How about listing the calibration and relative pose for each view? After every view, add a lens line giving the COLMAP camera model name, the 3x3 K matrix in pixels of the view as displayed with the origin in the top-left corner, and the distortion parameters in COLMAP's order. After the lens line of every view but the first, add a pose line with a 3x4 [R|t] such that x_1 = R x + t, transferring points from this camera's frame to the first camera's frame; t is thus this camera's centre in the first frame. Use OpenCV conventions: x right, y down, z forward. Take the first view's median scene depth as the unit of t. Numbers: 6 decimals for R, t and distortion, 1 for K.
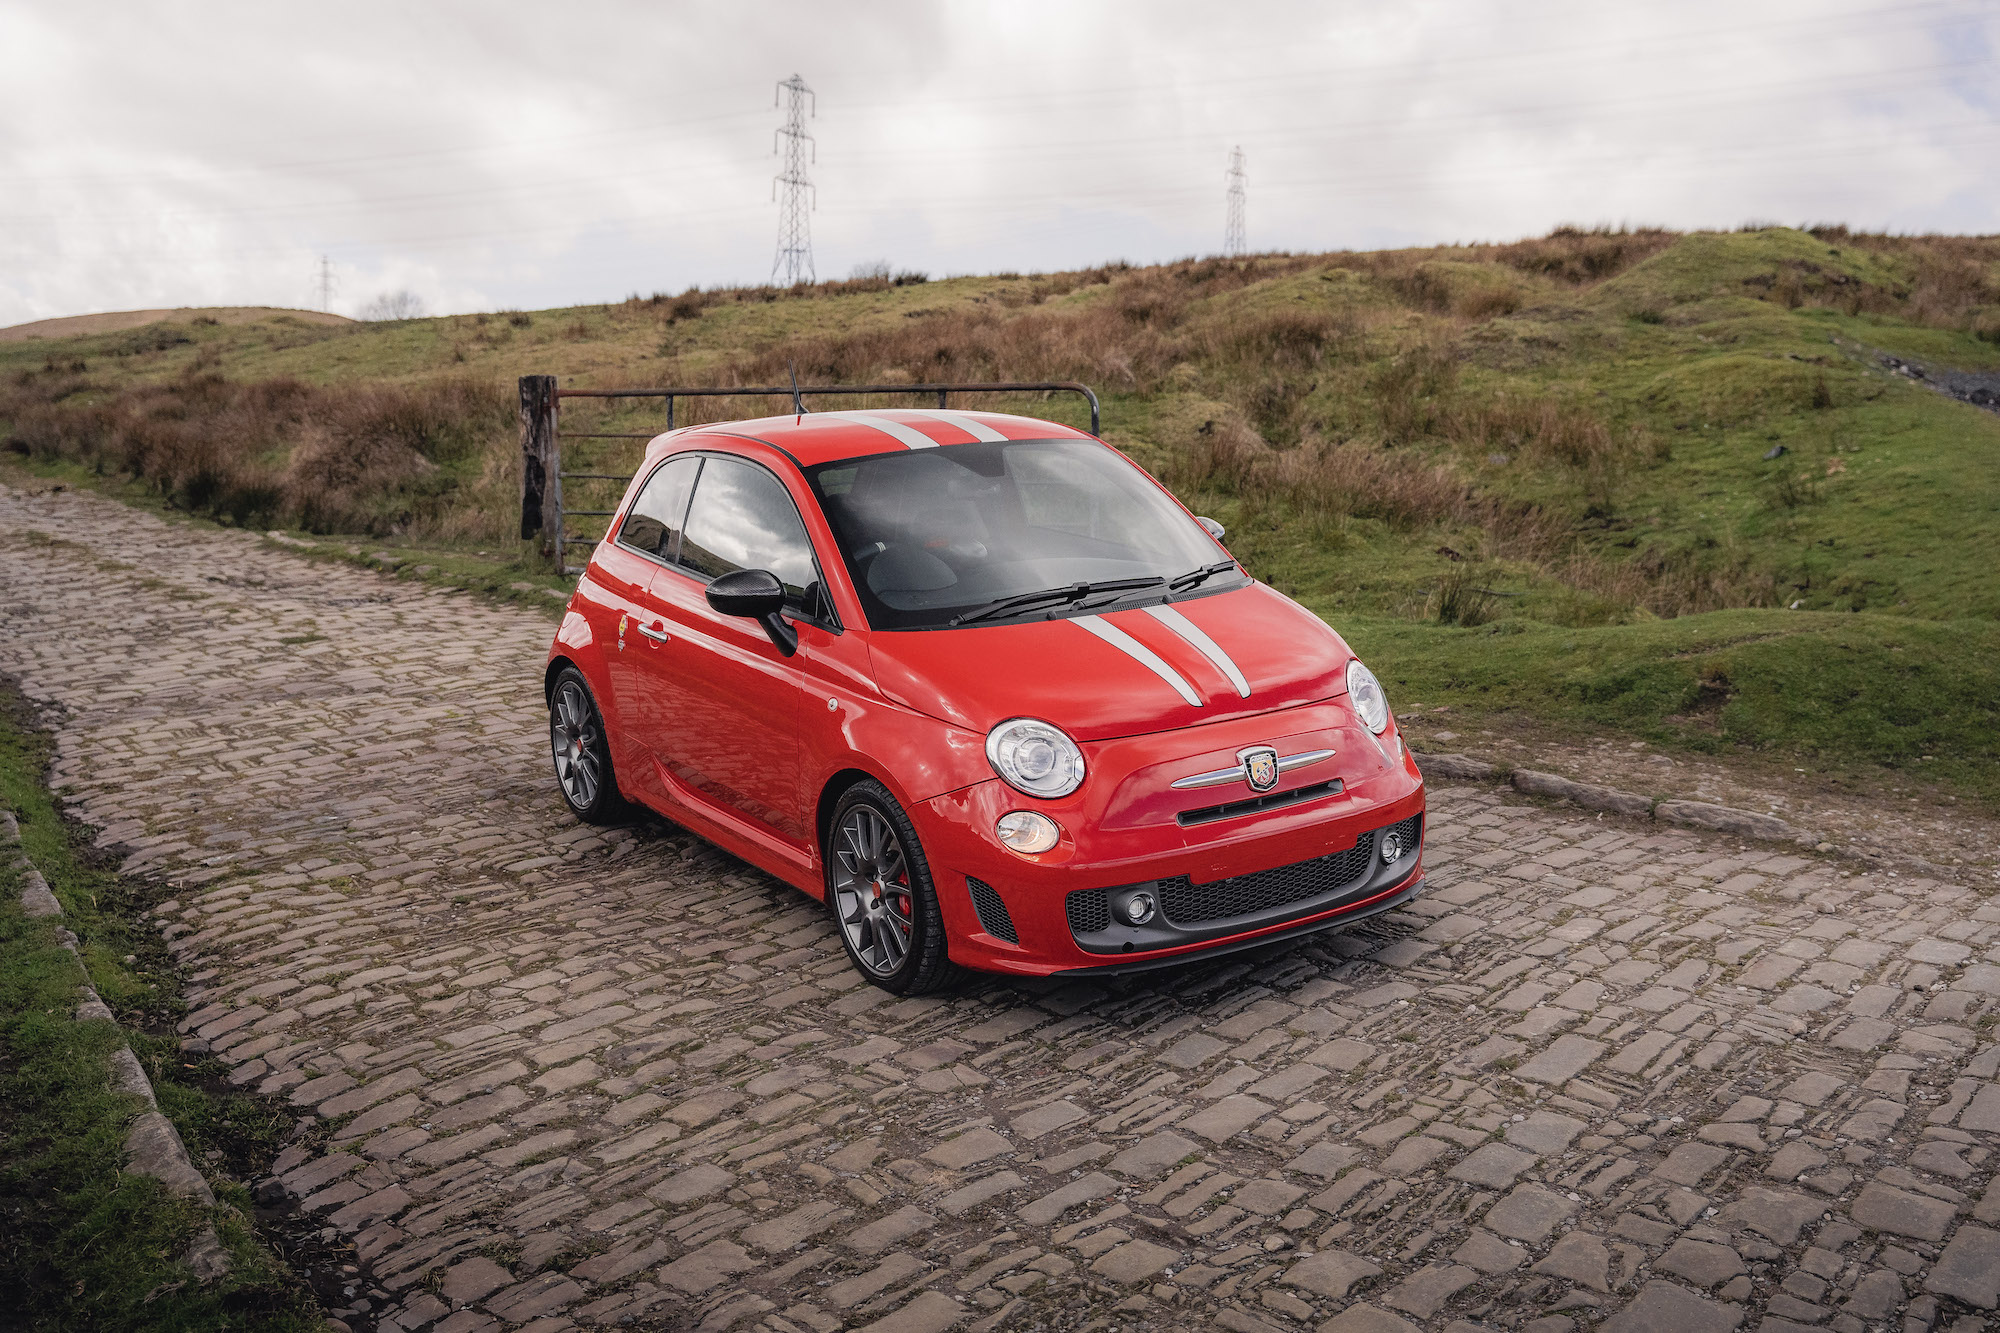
lens RADIAL K [[1929.4, 0, 1048.8], [0, 1929.4, 637.6], [0, 0, 1]] dist [0.008505, -0.010877]
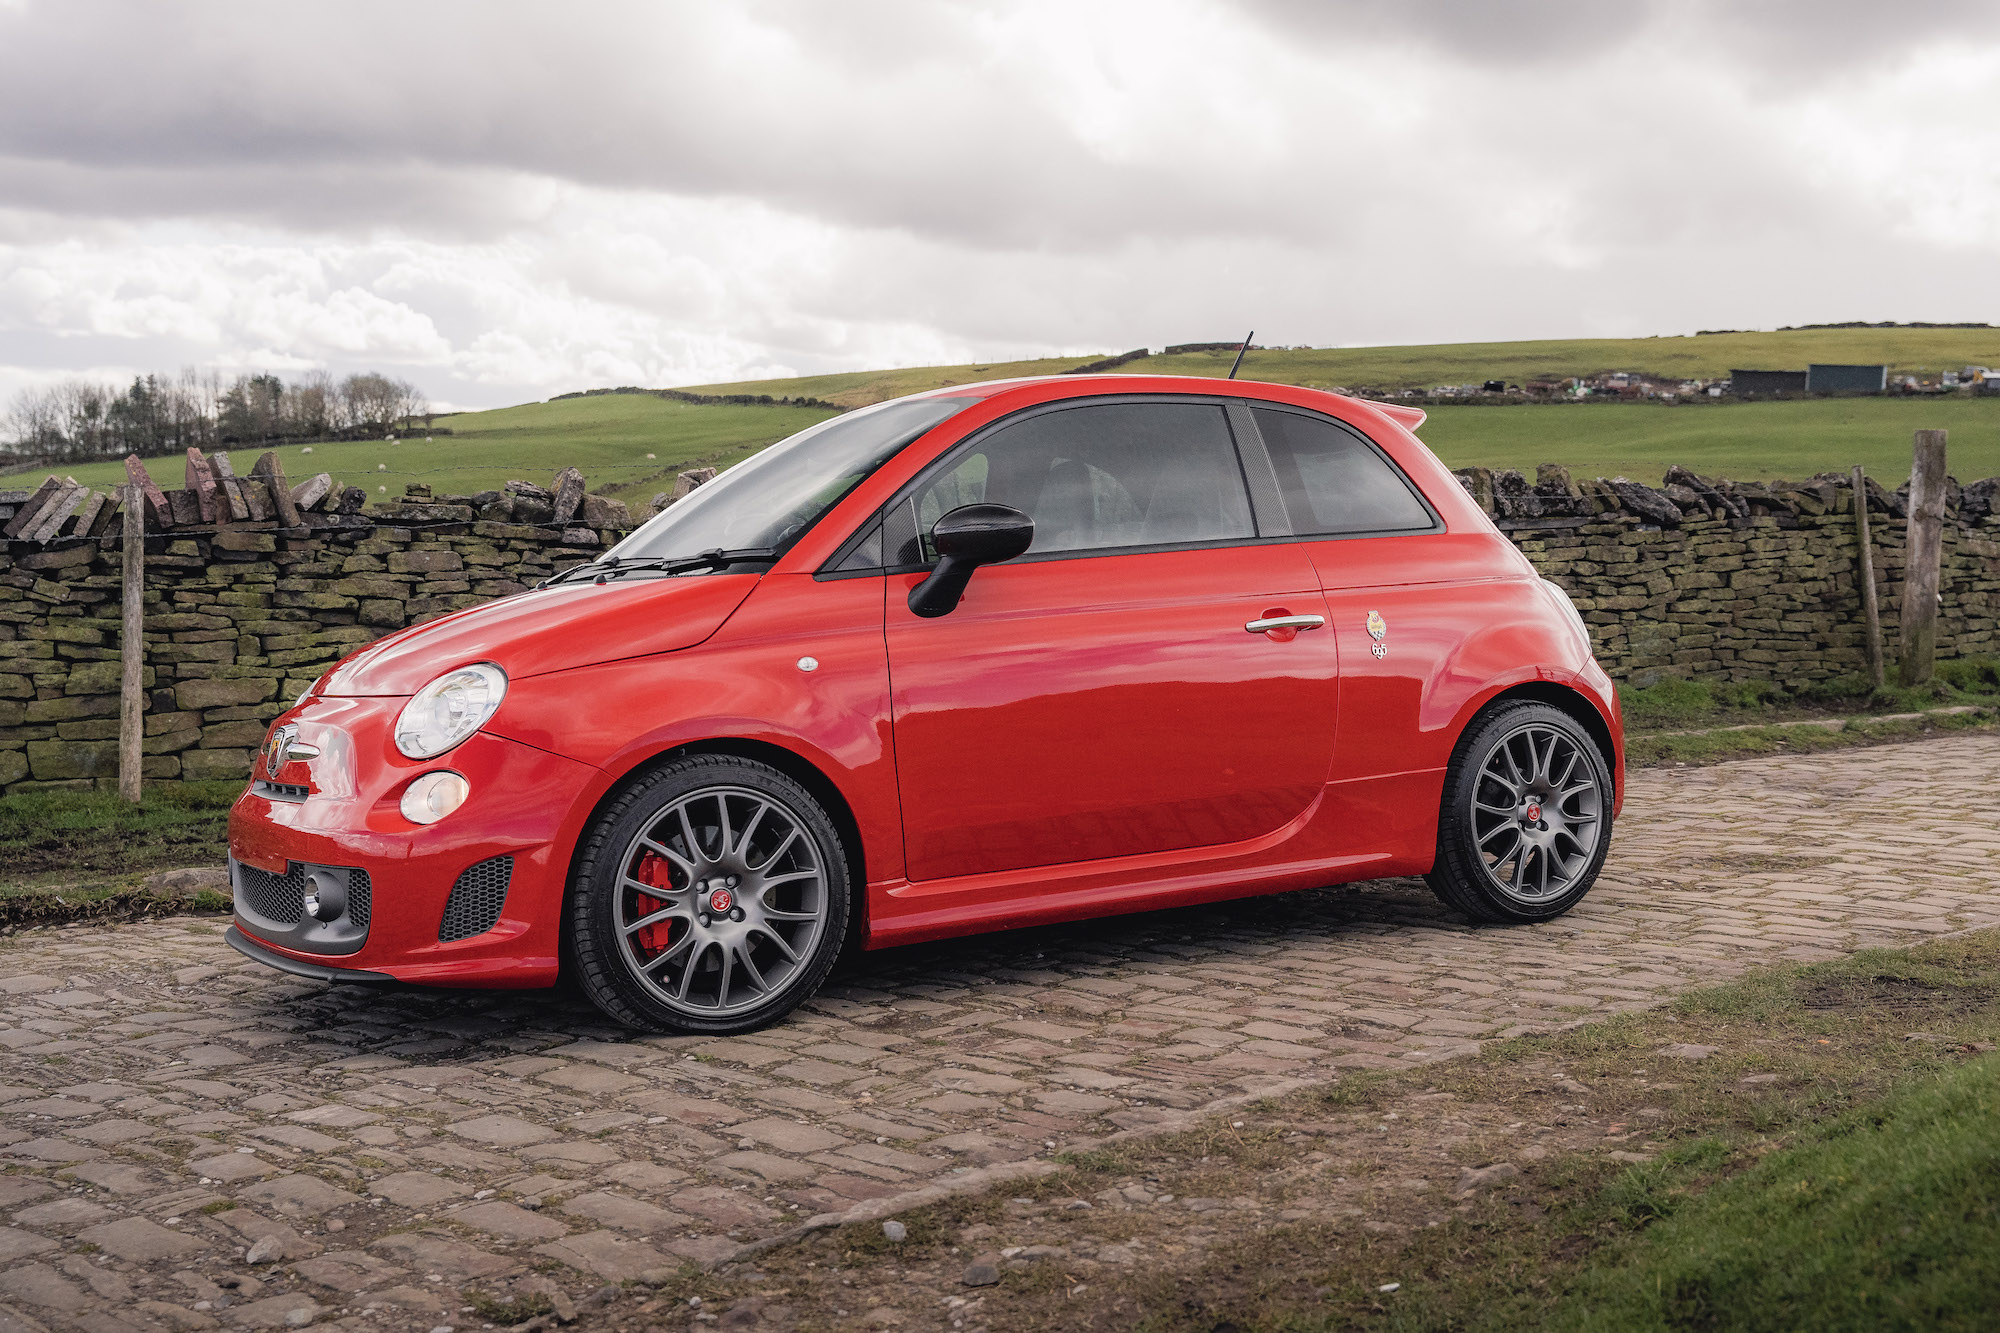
lens RADIAL K [[2123.4, 0, 1051.6], [0, 2123.4, 691.6], [0, 0, 1]] dist [0.009566, -0.023926]
pose [[0.005945, 0.065863, -0.997811, 0.777443], [-0.134202, 0.988854, 0.064473, -0.044618], [0.990936, 0.133525, 0.014718, 0.999034]]
